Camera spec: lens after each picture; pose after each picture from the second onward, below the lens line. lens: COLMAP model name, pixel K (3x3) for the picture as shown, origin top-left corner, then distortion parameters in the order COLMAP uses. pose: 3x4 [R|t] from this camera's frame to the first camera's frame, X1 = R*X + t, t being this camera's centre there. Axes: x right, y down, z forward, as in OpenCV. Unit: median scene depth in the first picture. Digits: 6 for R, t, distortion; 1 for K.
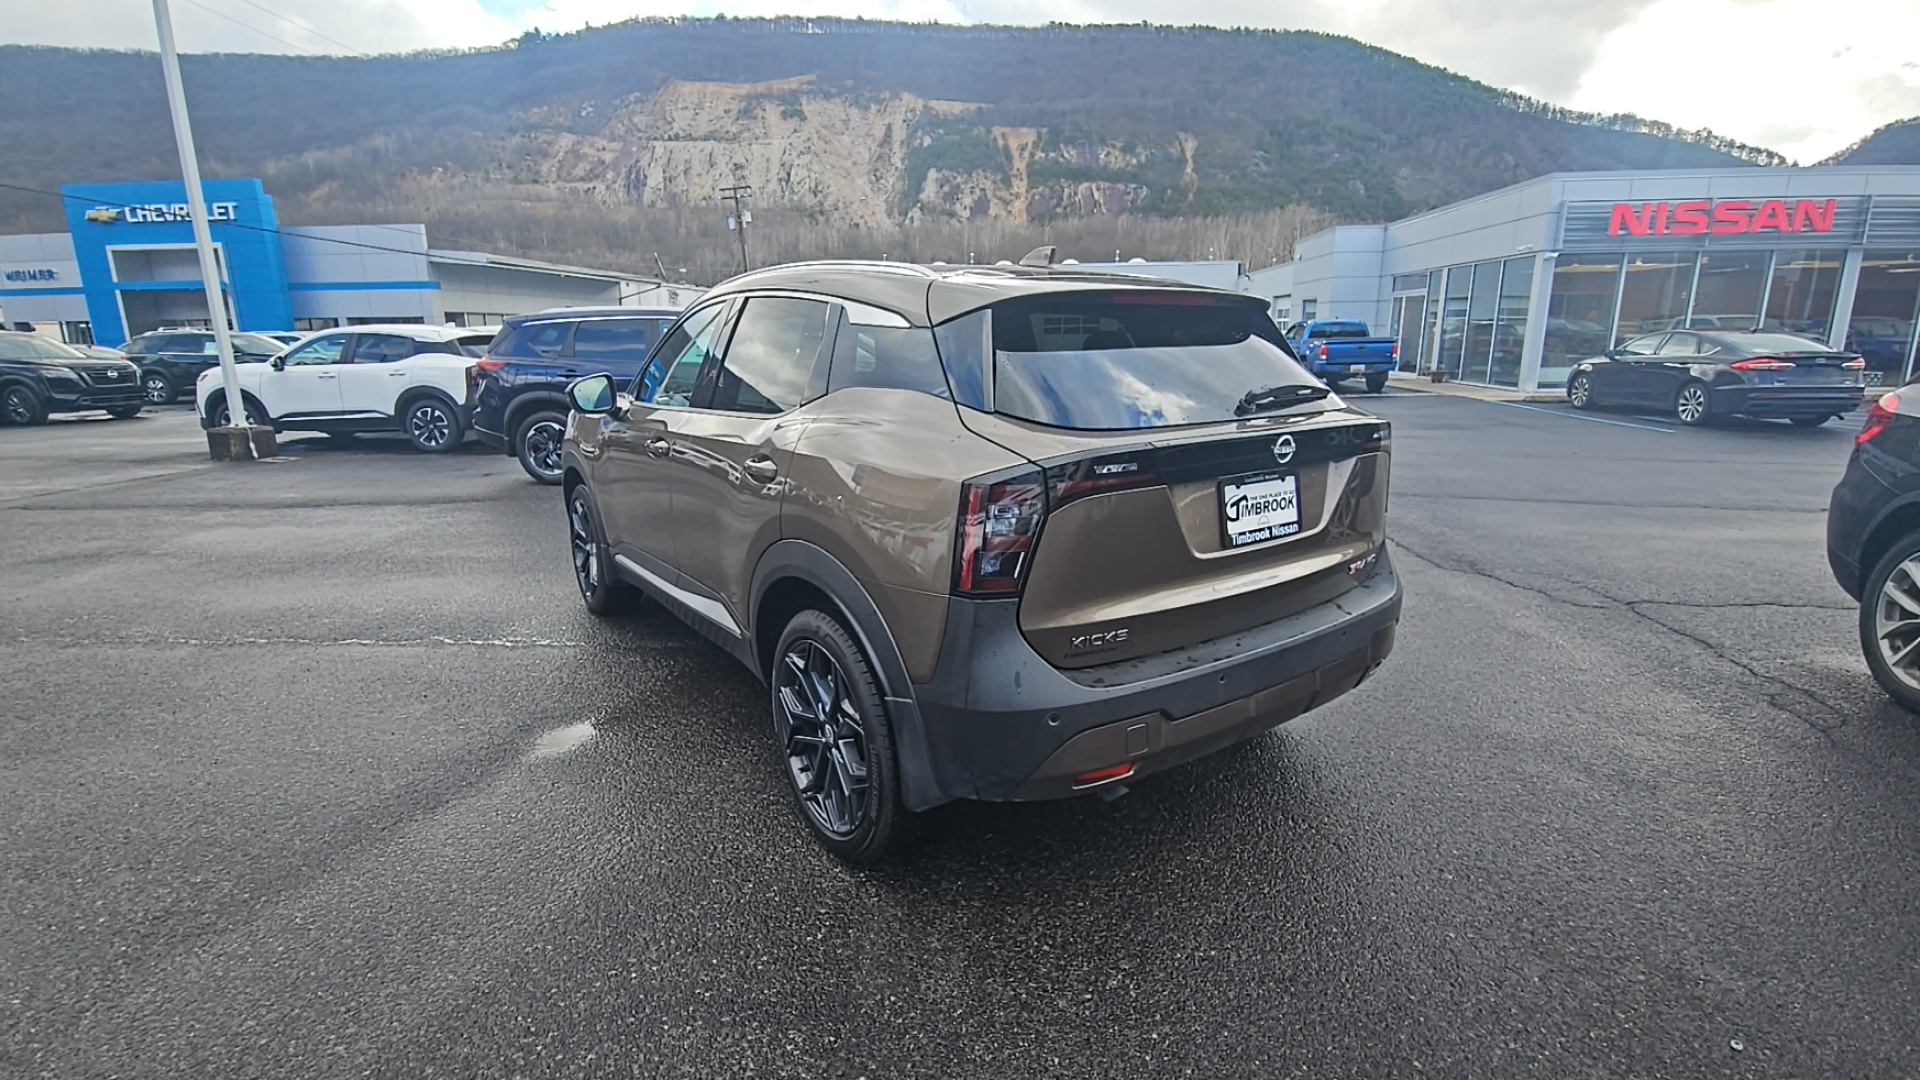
lens RADIAL K [[876.8, 0, 949.6], [0, 876.8, 540.3], [0, 0, 1]] dist [0.017567, -0.008489]
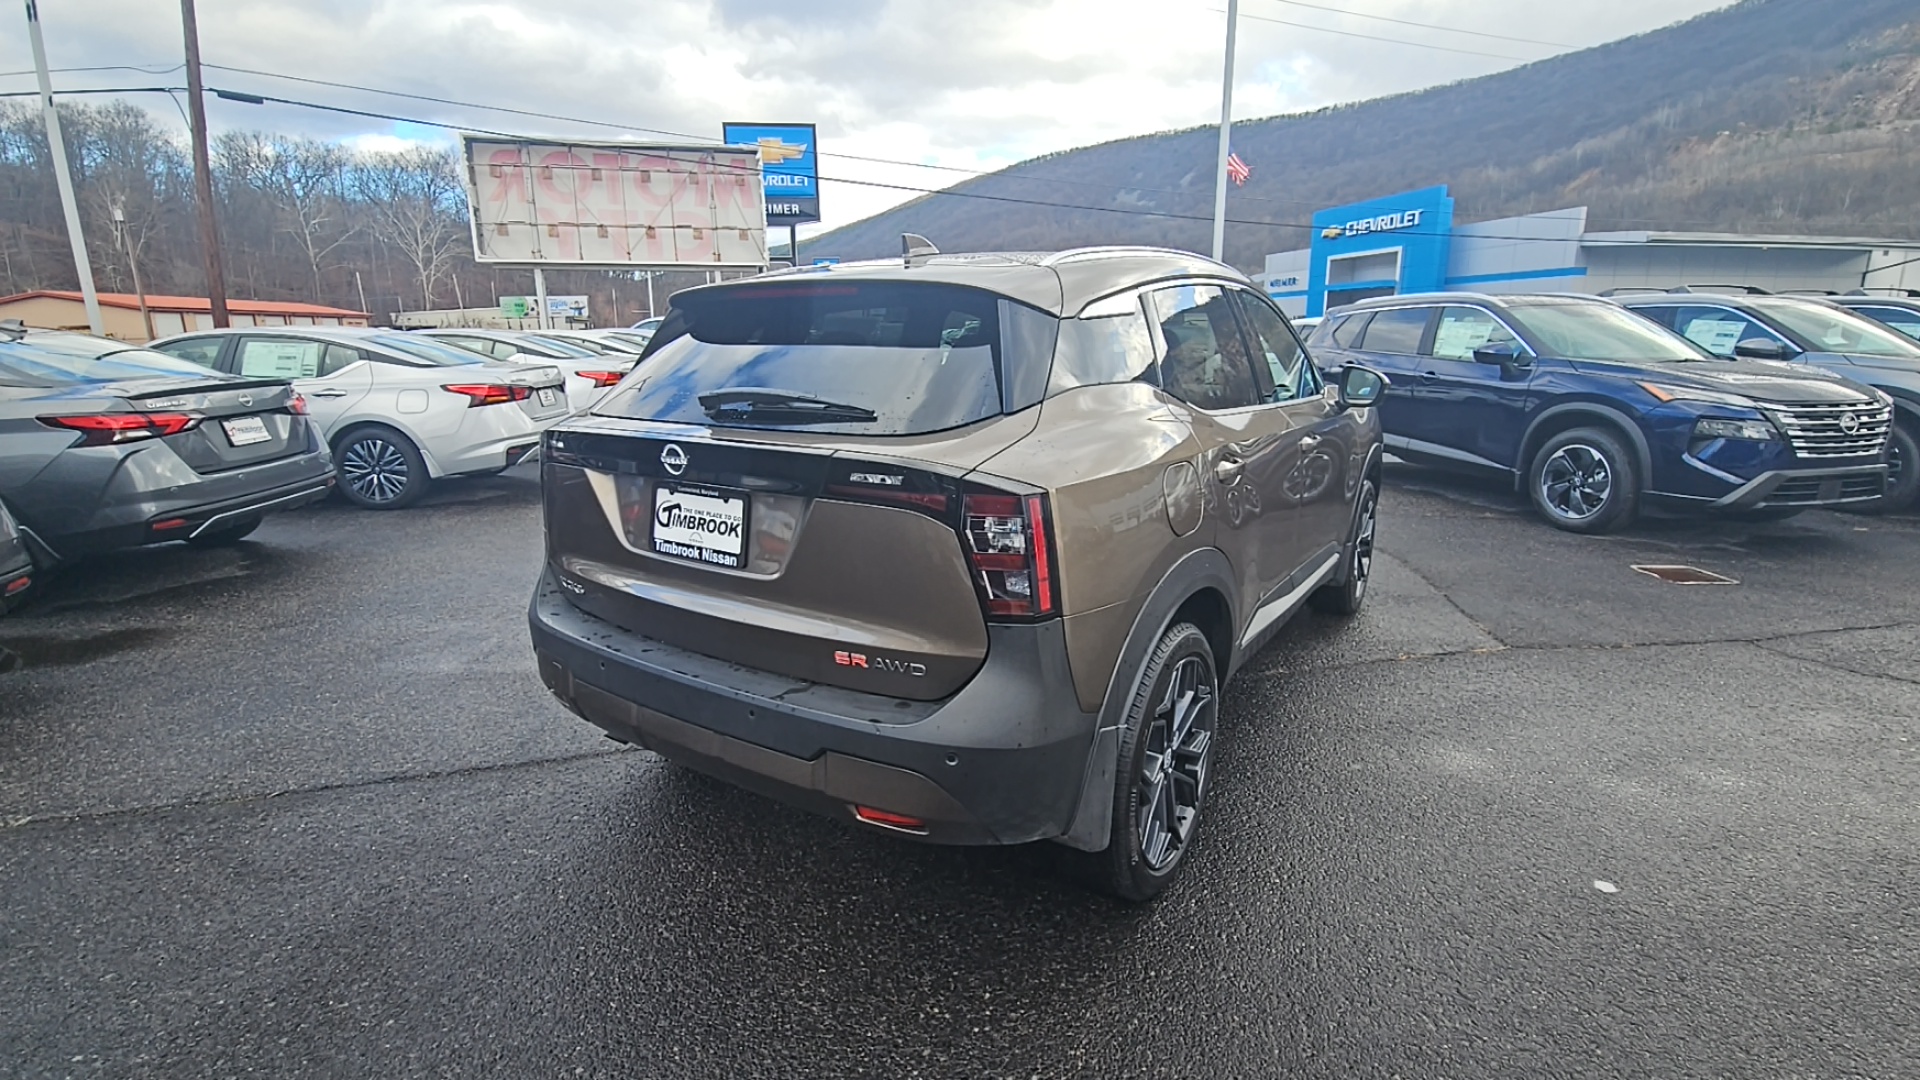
lens RADIAL K [[876.8, 0, 956.3], [0, 876.8, 536.6], [0, 0, 1]] dist [0.017567, -0.008489]
pose [[0.388703, 0.210624, -0.896966, 0.237773], [-0.203841, 0.969055, 0.139217, -0.038122], [0.898532, 0.128724, 0.419608, 0.160810]]
